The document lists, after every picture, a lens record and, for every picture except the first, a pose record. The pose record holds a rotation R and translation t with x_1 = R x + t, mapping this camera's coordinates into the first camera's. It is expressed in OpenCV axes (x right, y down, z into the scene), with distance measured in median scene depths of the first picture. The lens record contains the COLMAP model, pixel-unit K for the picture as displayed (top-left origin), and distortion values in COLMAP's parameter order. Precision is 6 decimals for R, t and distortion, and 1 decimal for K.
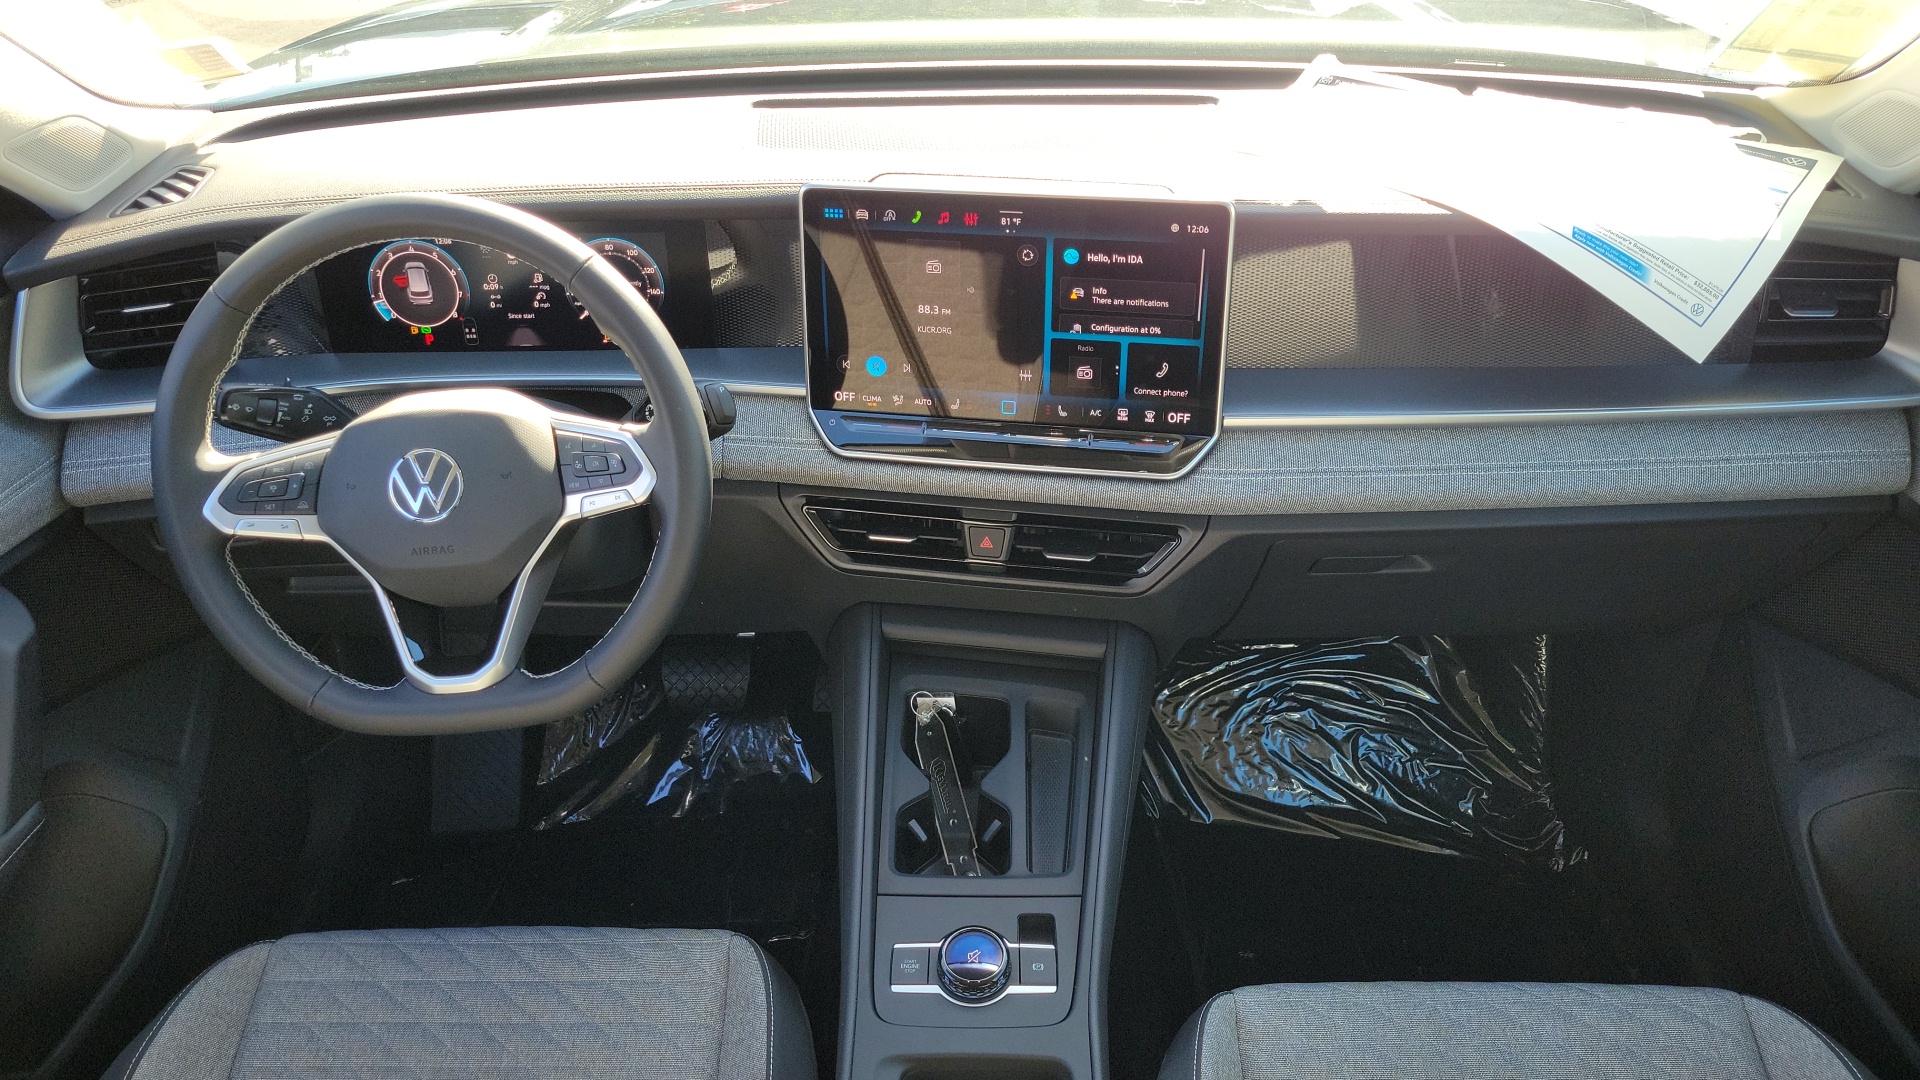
lens RADIAL K [[1455.2, 0, 974.9], [0, 1455.2, 542.3], [0, 0, 1]] dist [0.039414, -0.018074]
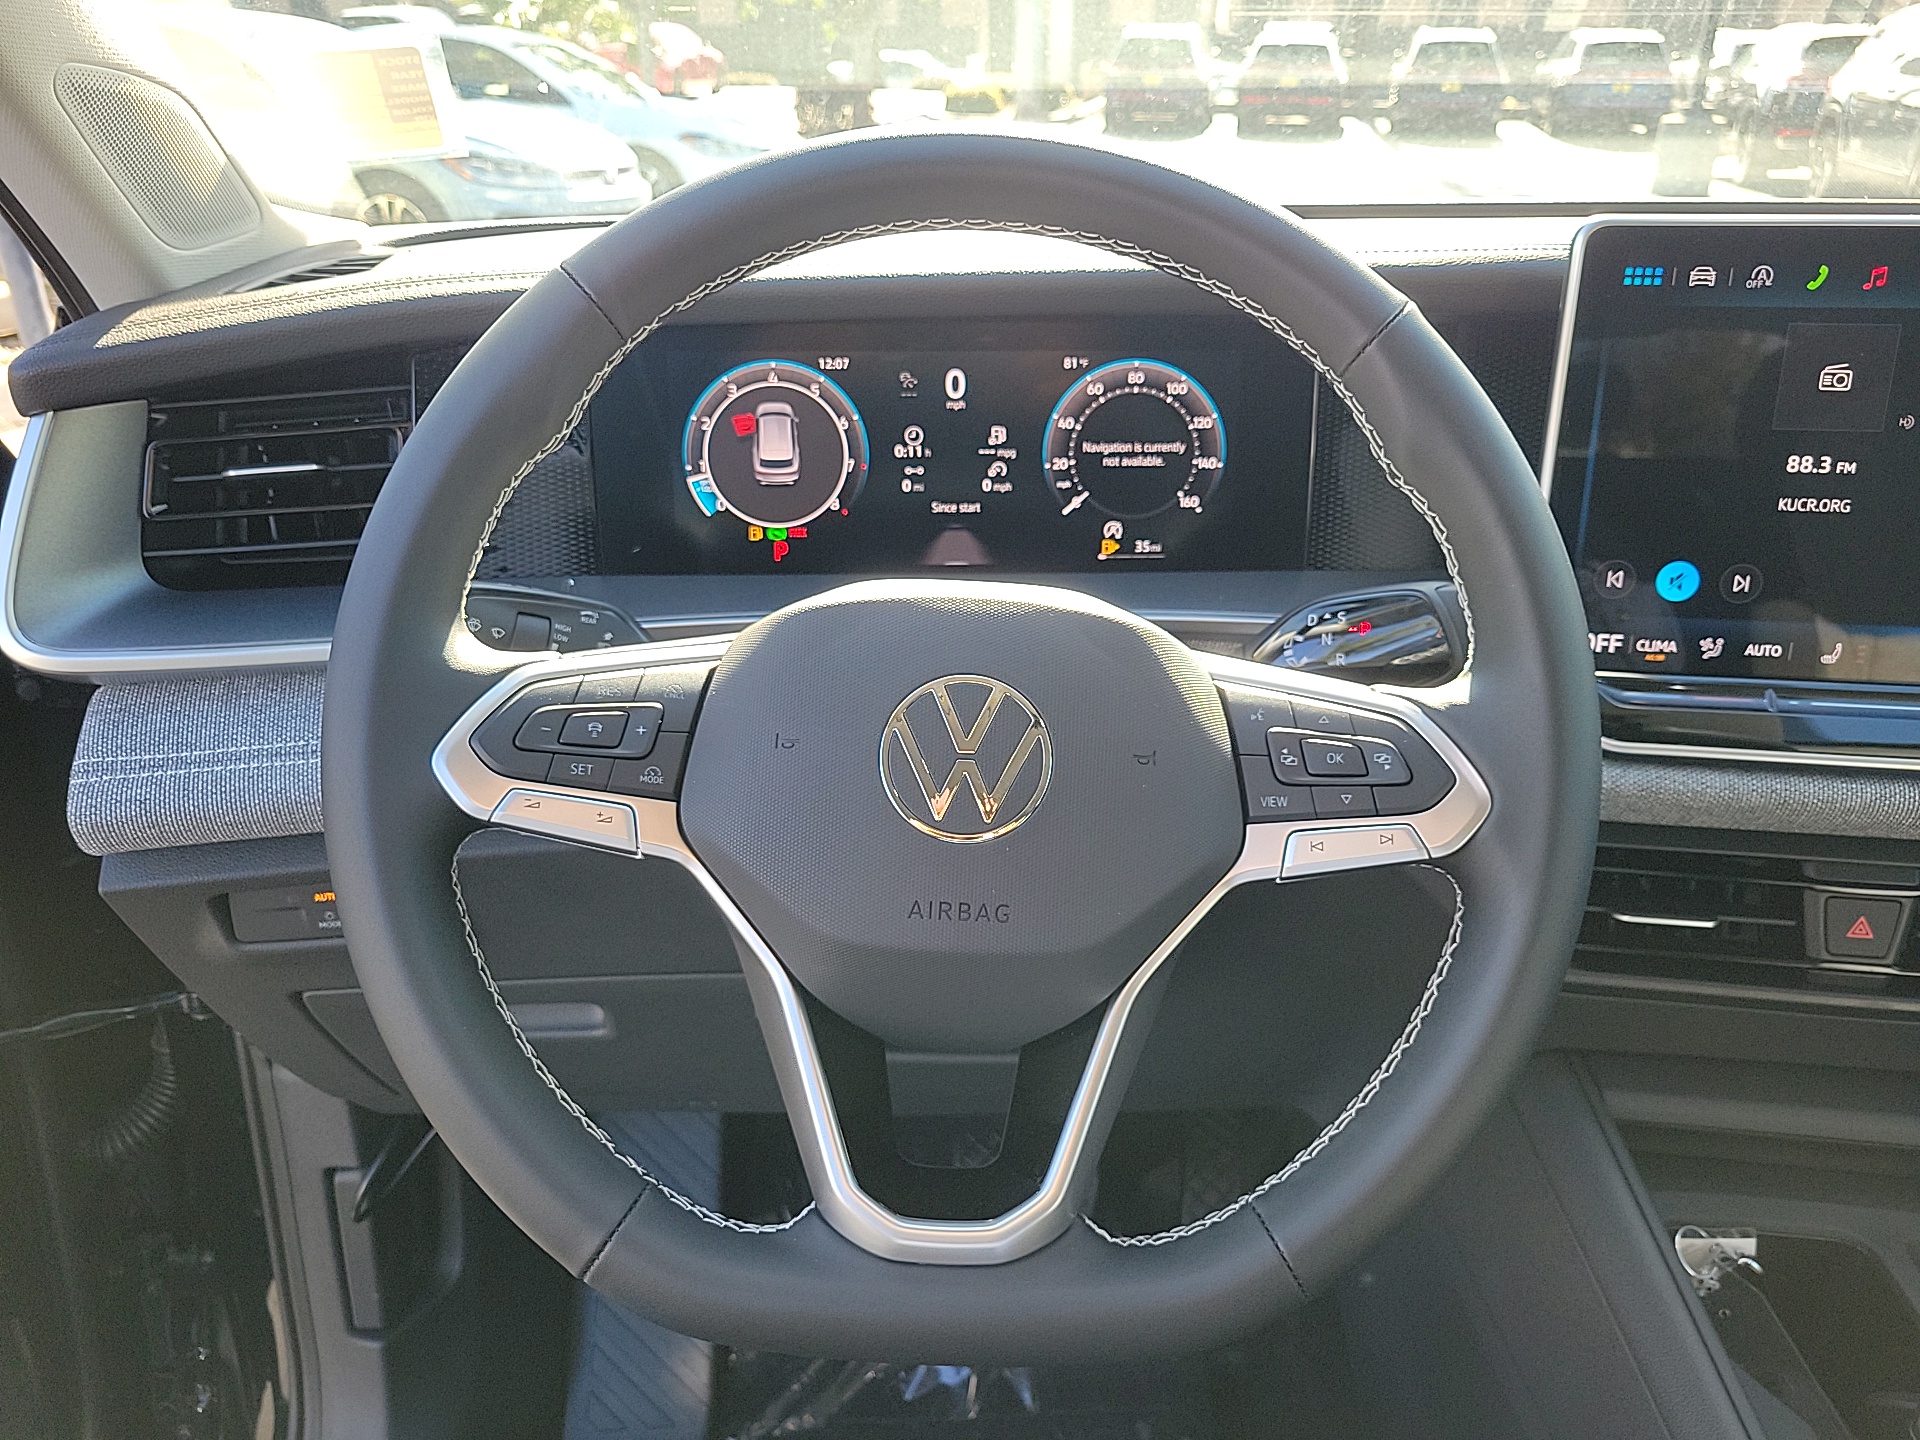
lens RADIAL K [[1469.1, 0, 965.4], [0, 1469.1, 720.4], [0, 0, 1]] dist [0.010951, 0.002862]
pose [[0.999141, 0.004888, 0.041146, -0.344504], [0.003218, 0.980867, -0.194655, 0.029743], [-0.041310, 0.194620, 0.980008, 0.504664]]
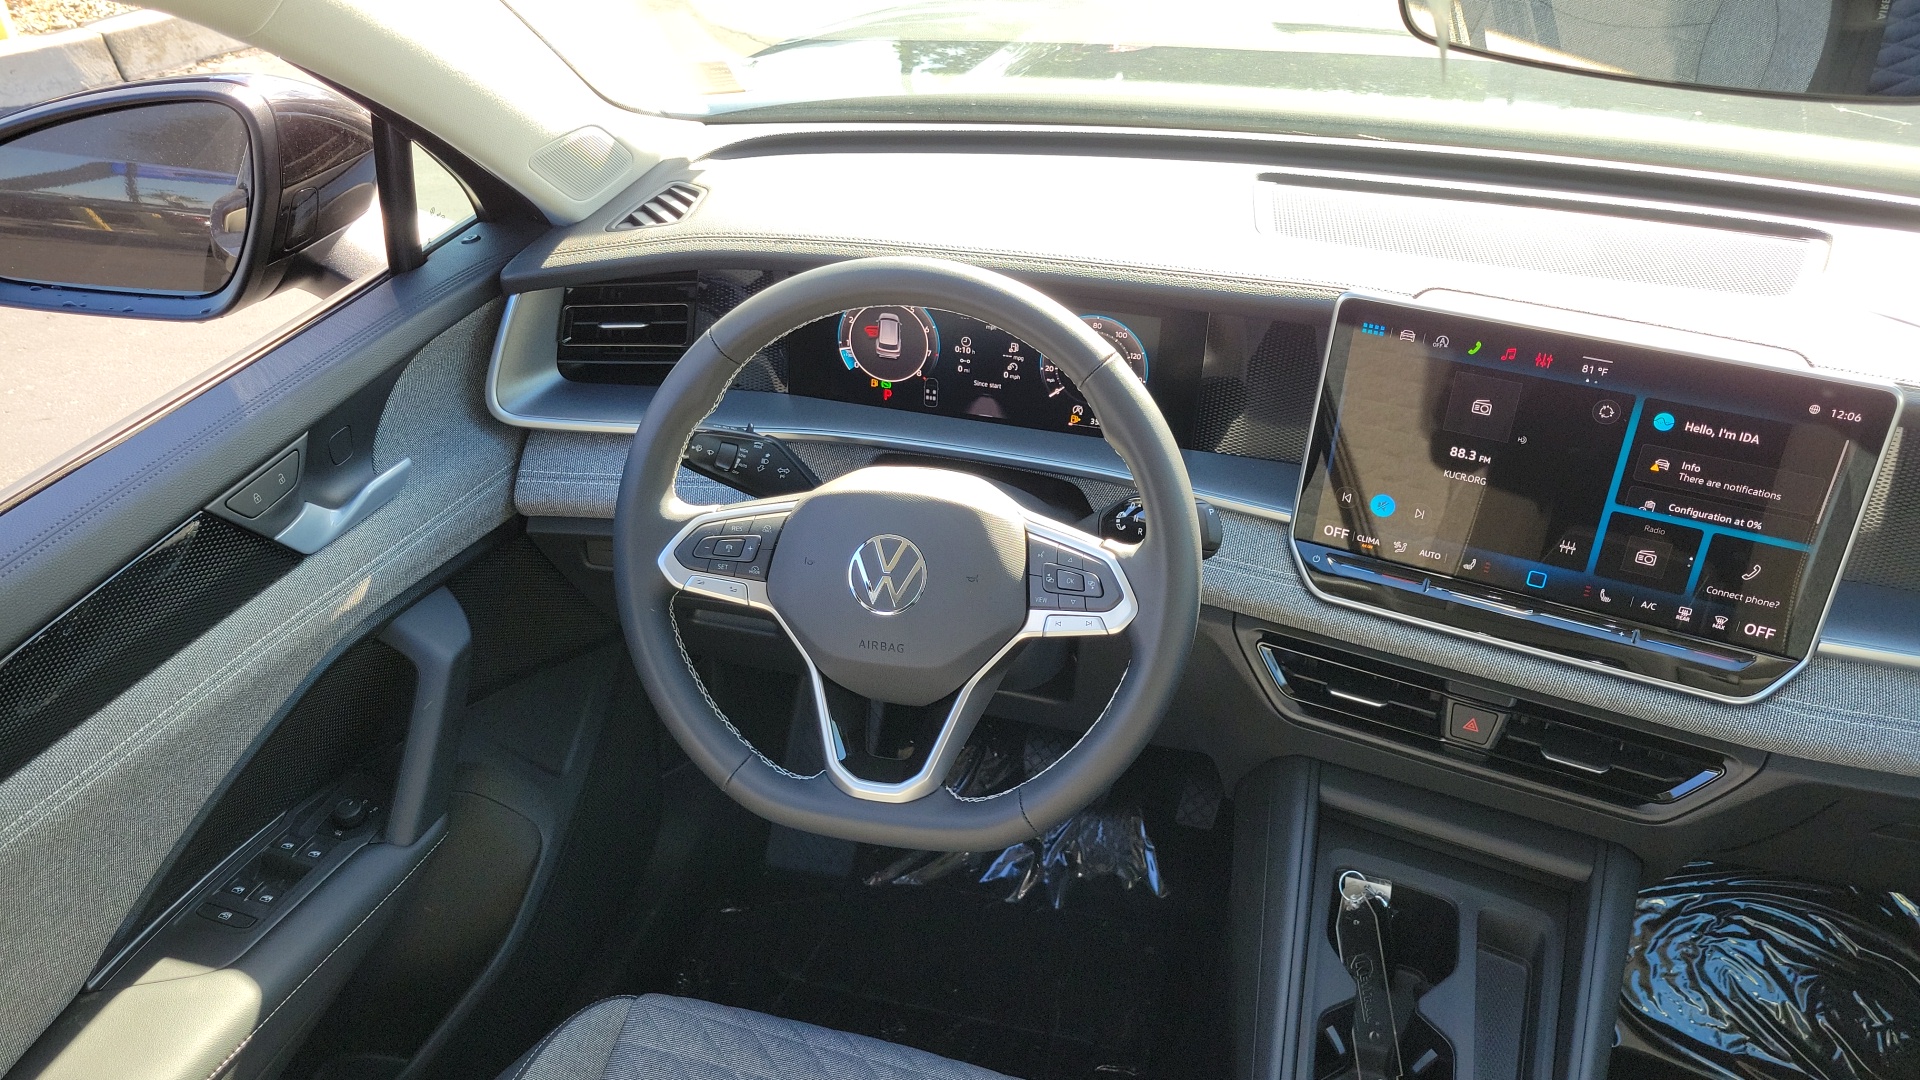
lens RADIAL K [[1462.9, 0, 956.3], [0, 1462.9, 543.1], [0, 0, 1]] dist [0.027749, -0.004323]
pose [[0.966434, 0.166507, -0.195654, -0.138614], [-0.167405, 0.985814, 0.012057, -0.067276], [0.194886, 0.021101, 0.980599, 0.098792]]
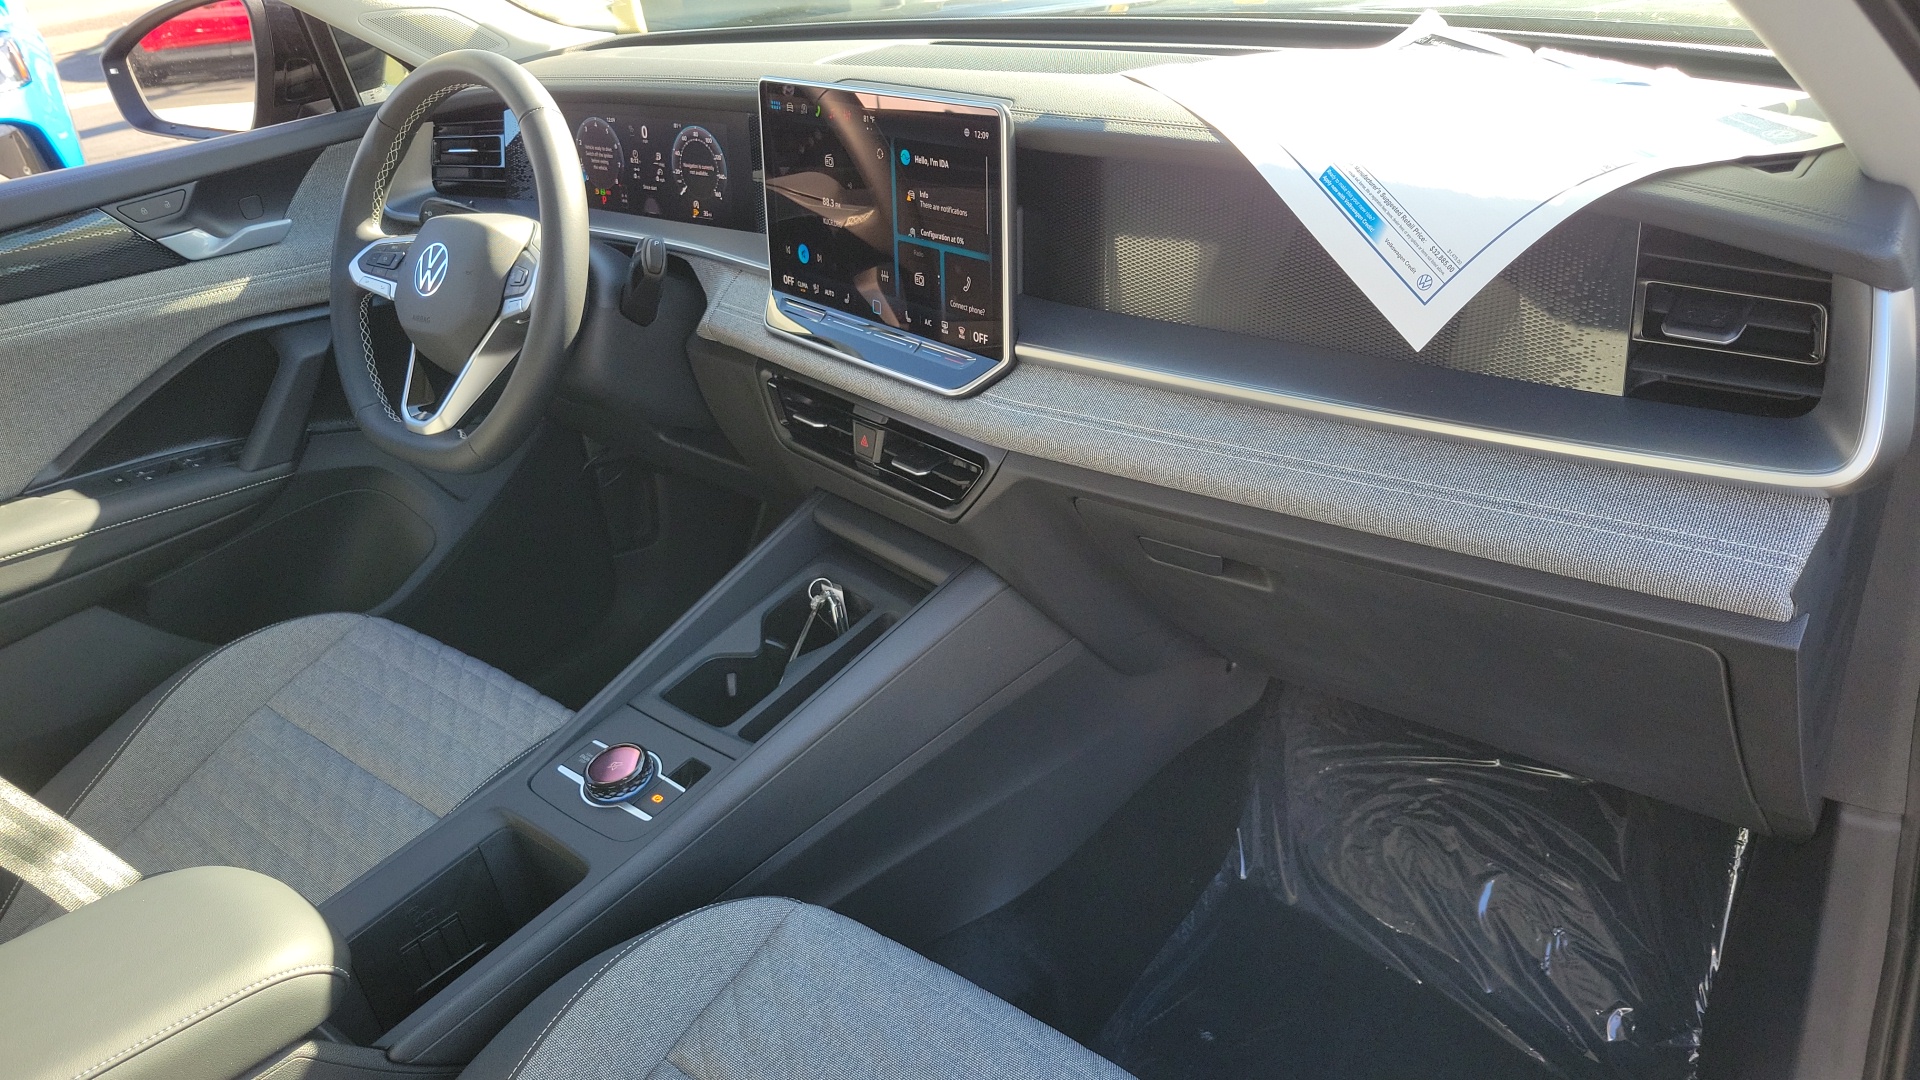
lens RADIAL K [[1481.1, 0, 990.3], [0, 1481.1, 533.2], [0, 0, 1]] dist [0.028162, -0.001972]
pose [[0.760968, 0.235971, -0.604355, 0.752838], [-0.279494, 0.959875, 0.022861, 0.014275], [0.585500, 0.151517, 0.796387, 0.236503]]
